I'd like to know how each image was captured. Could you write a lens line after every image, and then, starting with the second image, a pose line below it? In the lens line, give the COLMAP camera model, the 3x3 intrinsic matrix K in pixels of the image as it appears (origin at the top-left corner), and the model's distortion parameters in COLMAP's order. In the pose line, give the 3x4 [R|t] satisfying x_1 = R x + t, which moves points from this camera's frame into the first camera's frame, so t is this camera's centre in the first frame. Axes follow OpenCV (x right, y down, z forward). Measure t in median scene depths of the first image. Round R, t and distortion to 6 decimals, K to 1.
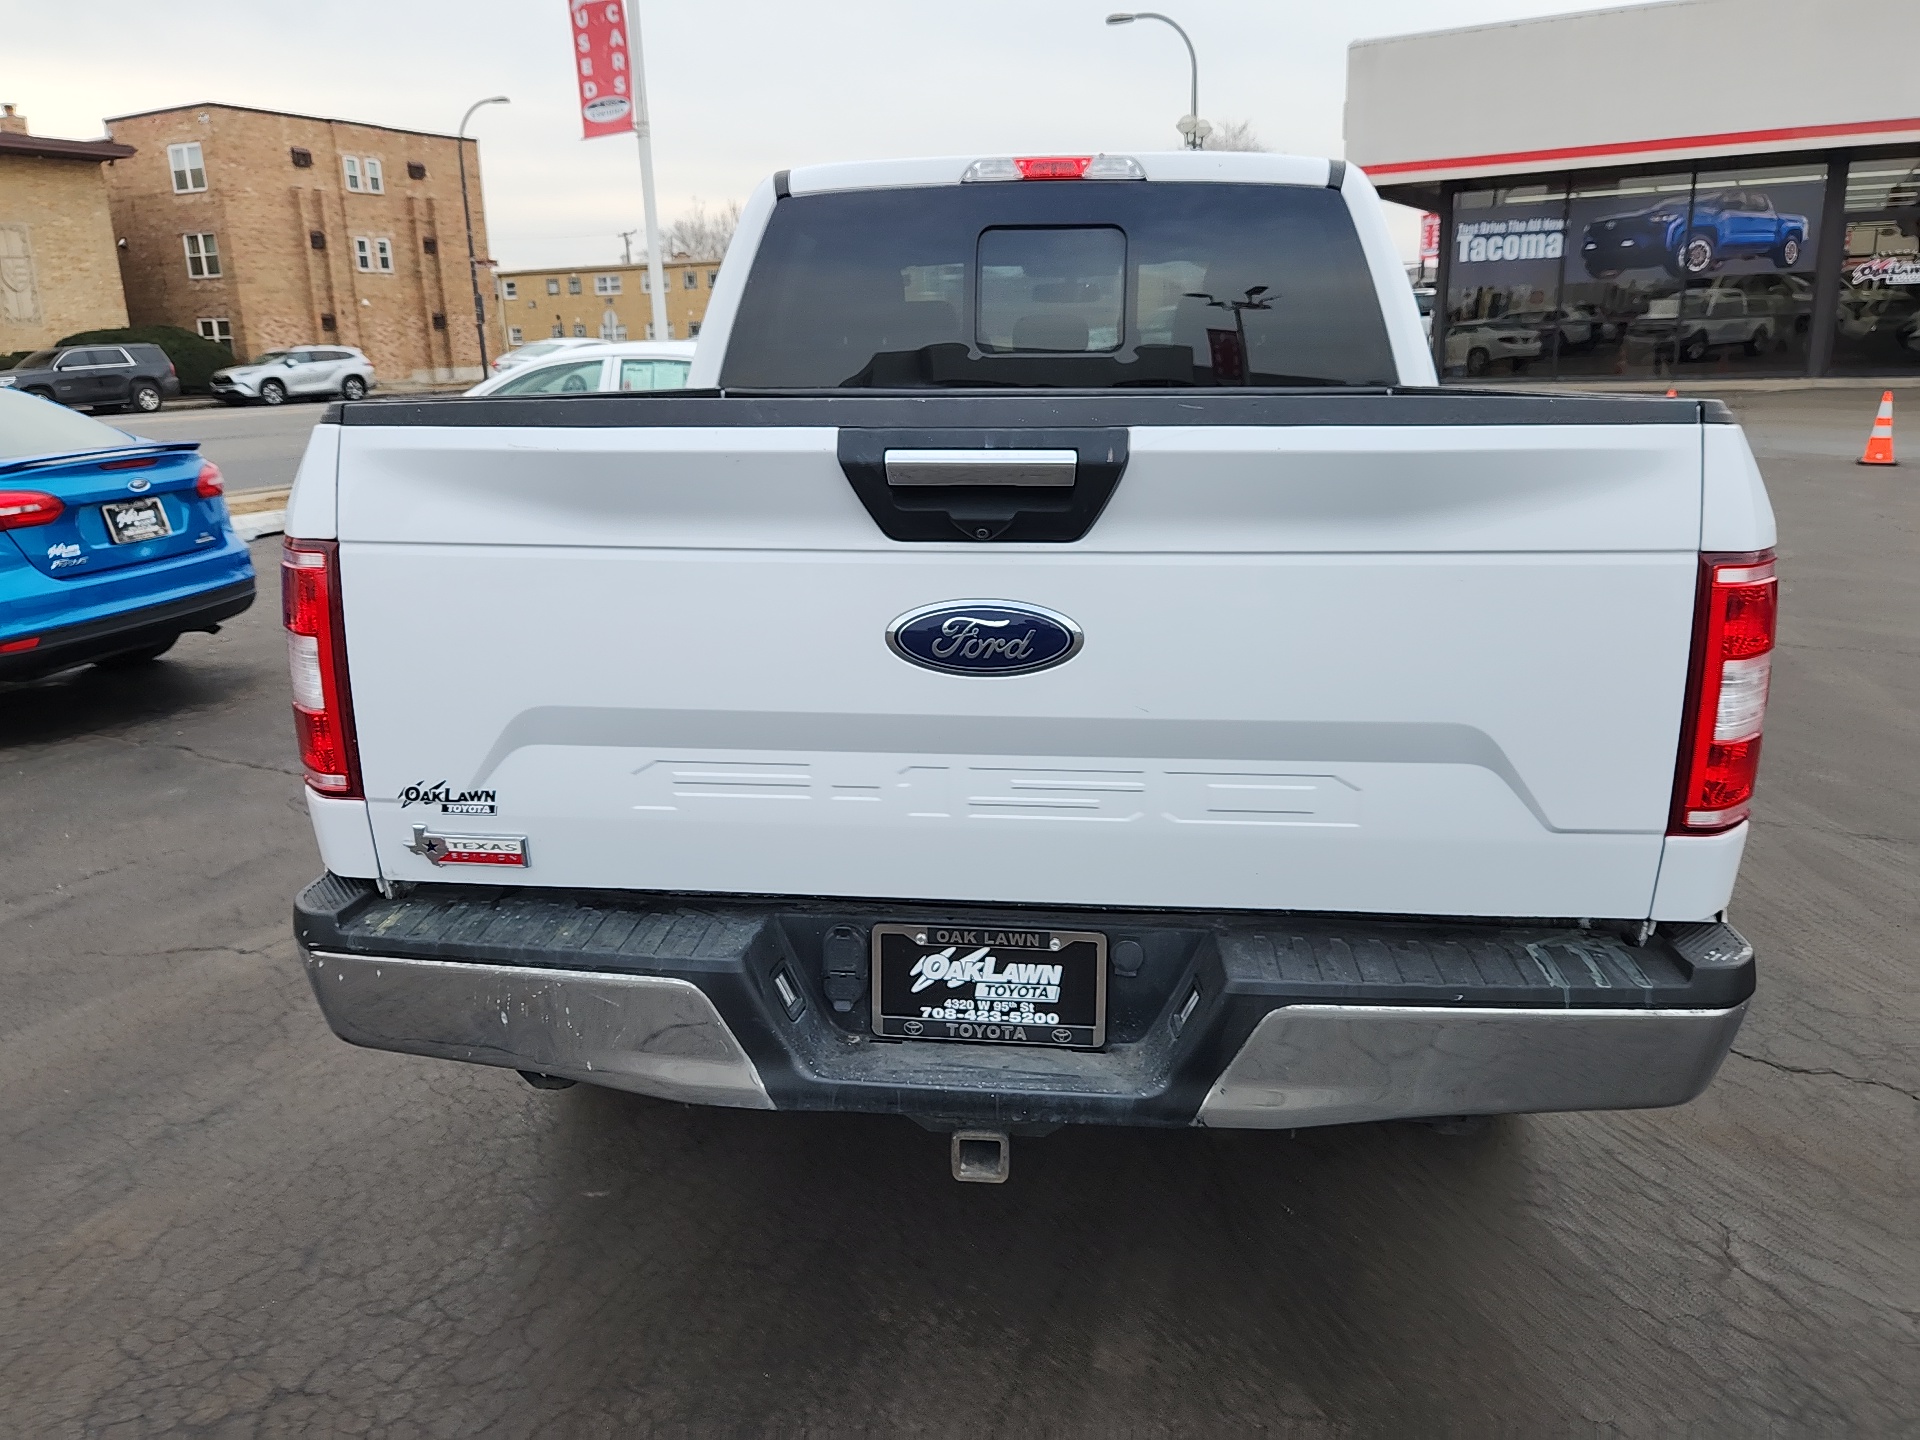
lens RADIAL K [[1407.7, 0, 960.0], [0, 1407.7, 720.0], [0, 0, 1]] dist [0.075418, -0.071226]
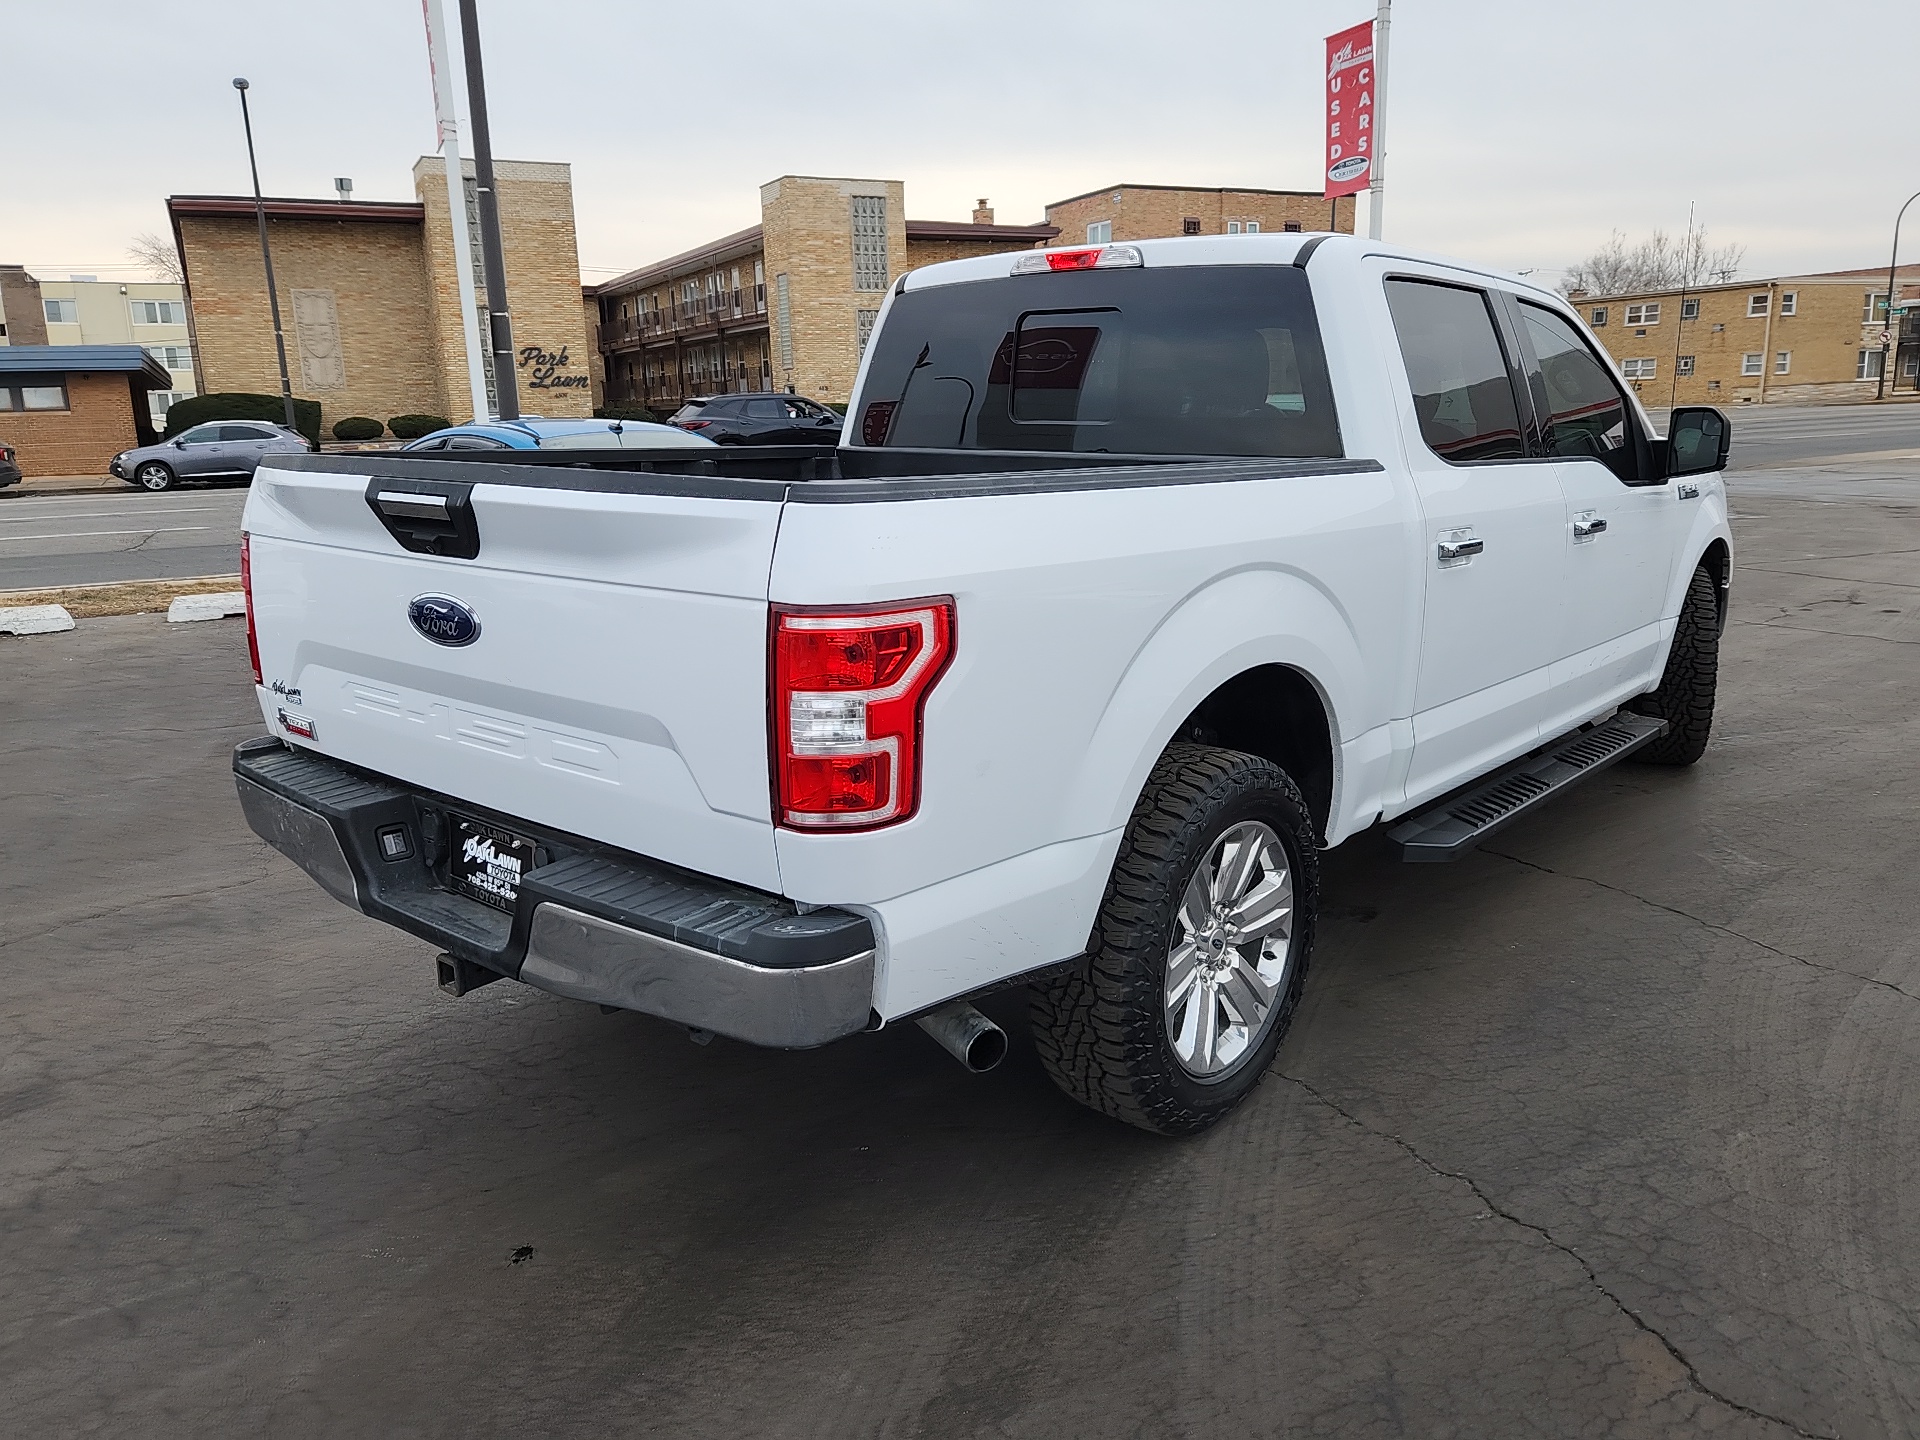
lens RADIAL K [[1407.7, 0, 960.0], [0, 1407.7, 720.0], [0, 0, 1]] dist [0.075418, -0.071226]
pose [[0.822292, 0.128214, -0.554433, 1.196320], [-0.143492, 0.989522, 0.016013, -0.050661], [0.550677, 0.066390, 0.832074, 0.049591]]
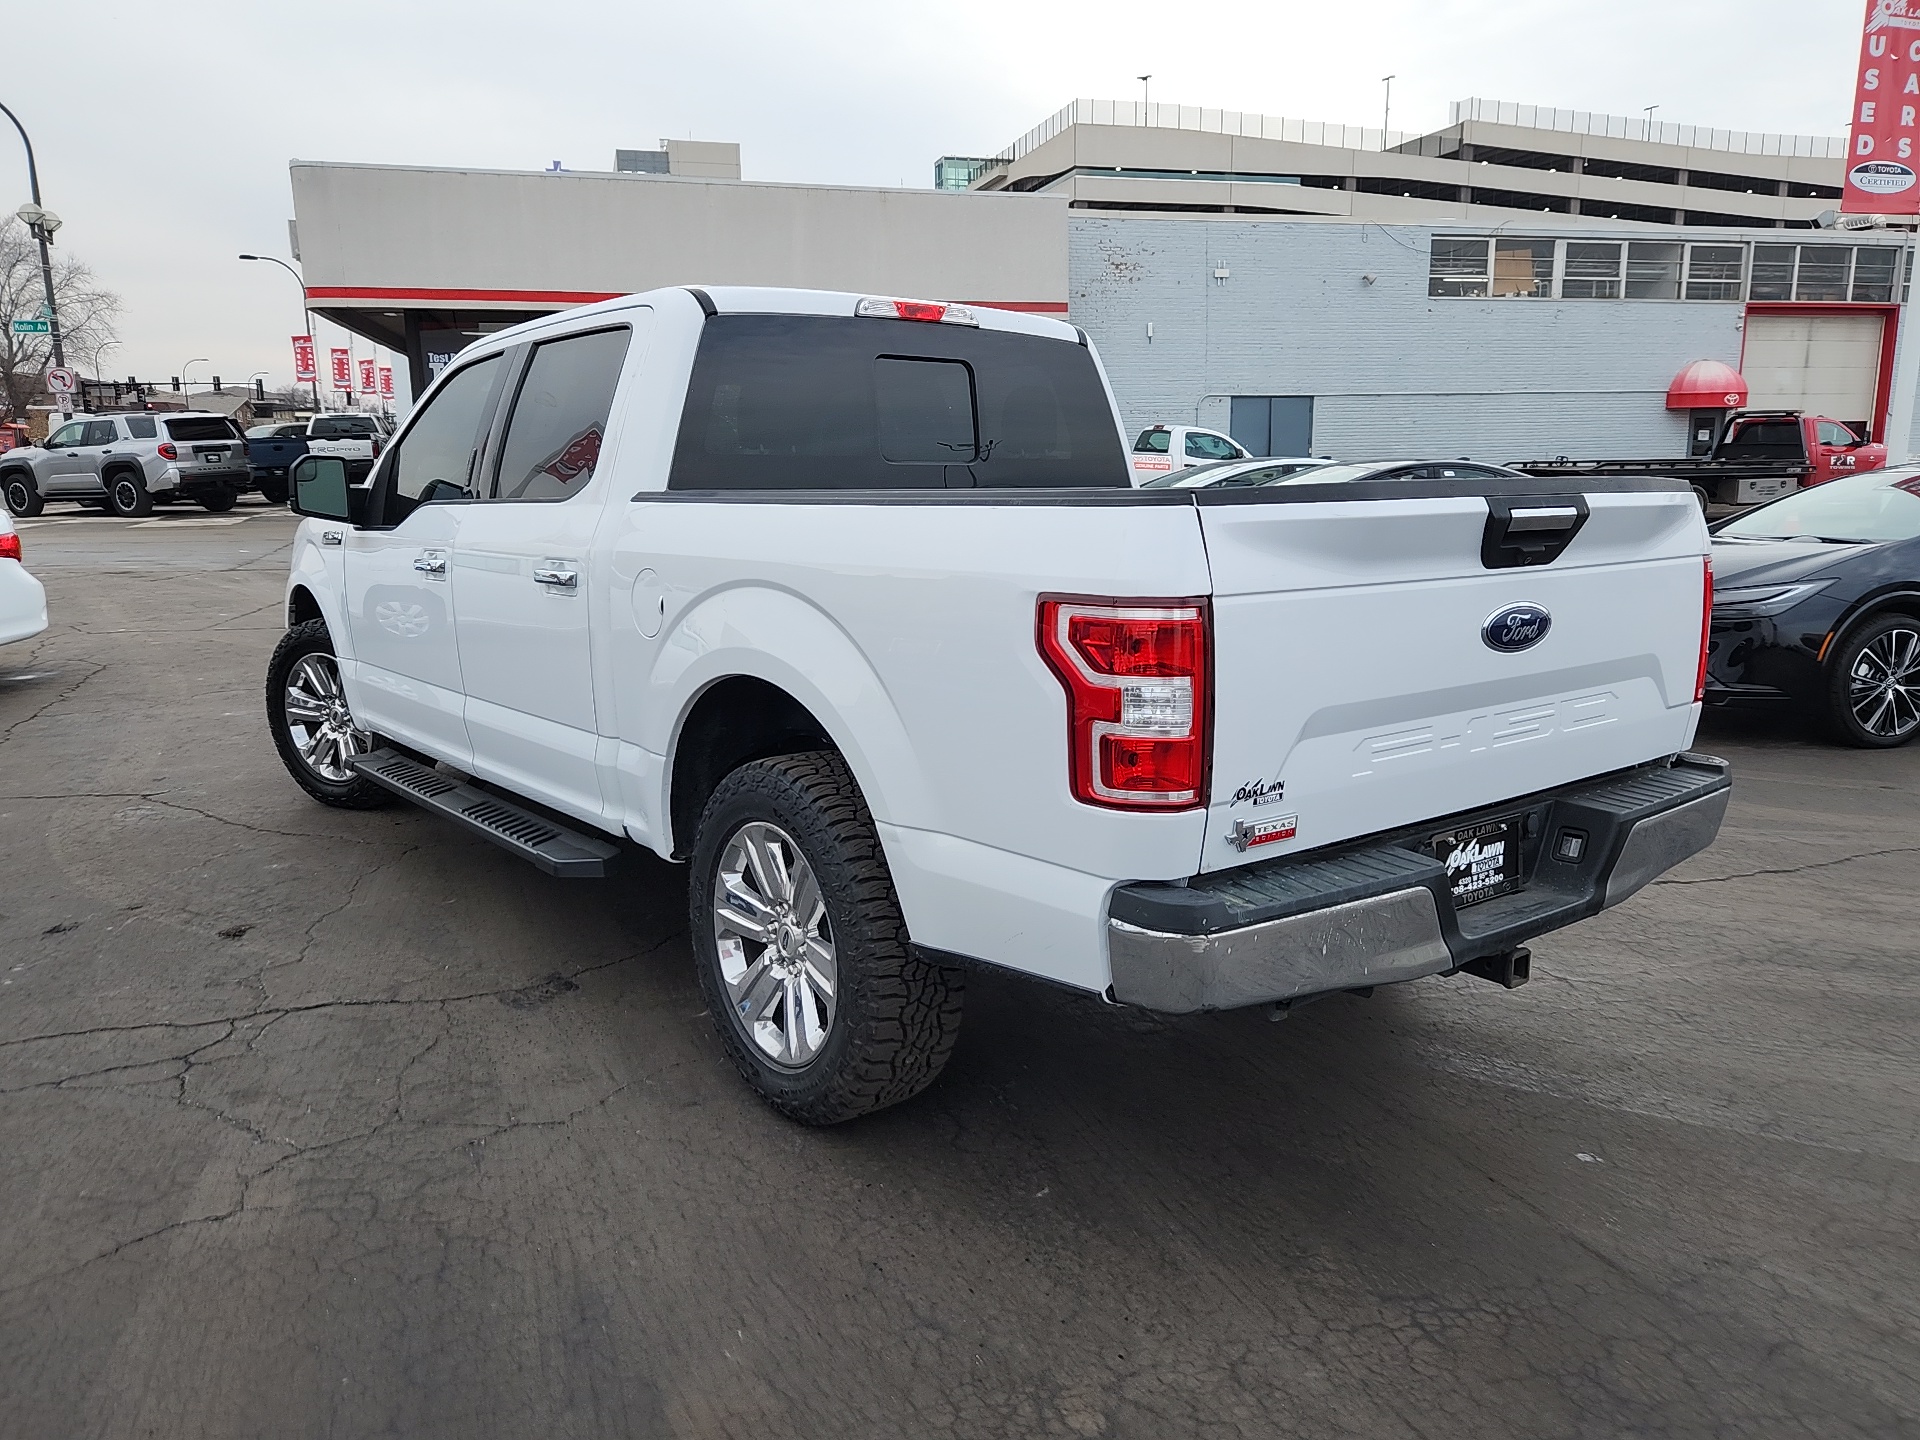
lens RADIAL K [[1407.7, 0, 960.0], [0, 1407.7, 720.0], [0, 0, 1]] dist [0.075418, -0.071226]
pose [[0.720927, -0.117783, 0.682928, -1.398417], [0.172767, 0.984883, -0.012519, -0.039559], [-0.671130, 0.127013, 0.730378, 0.242317]]
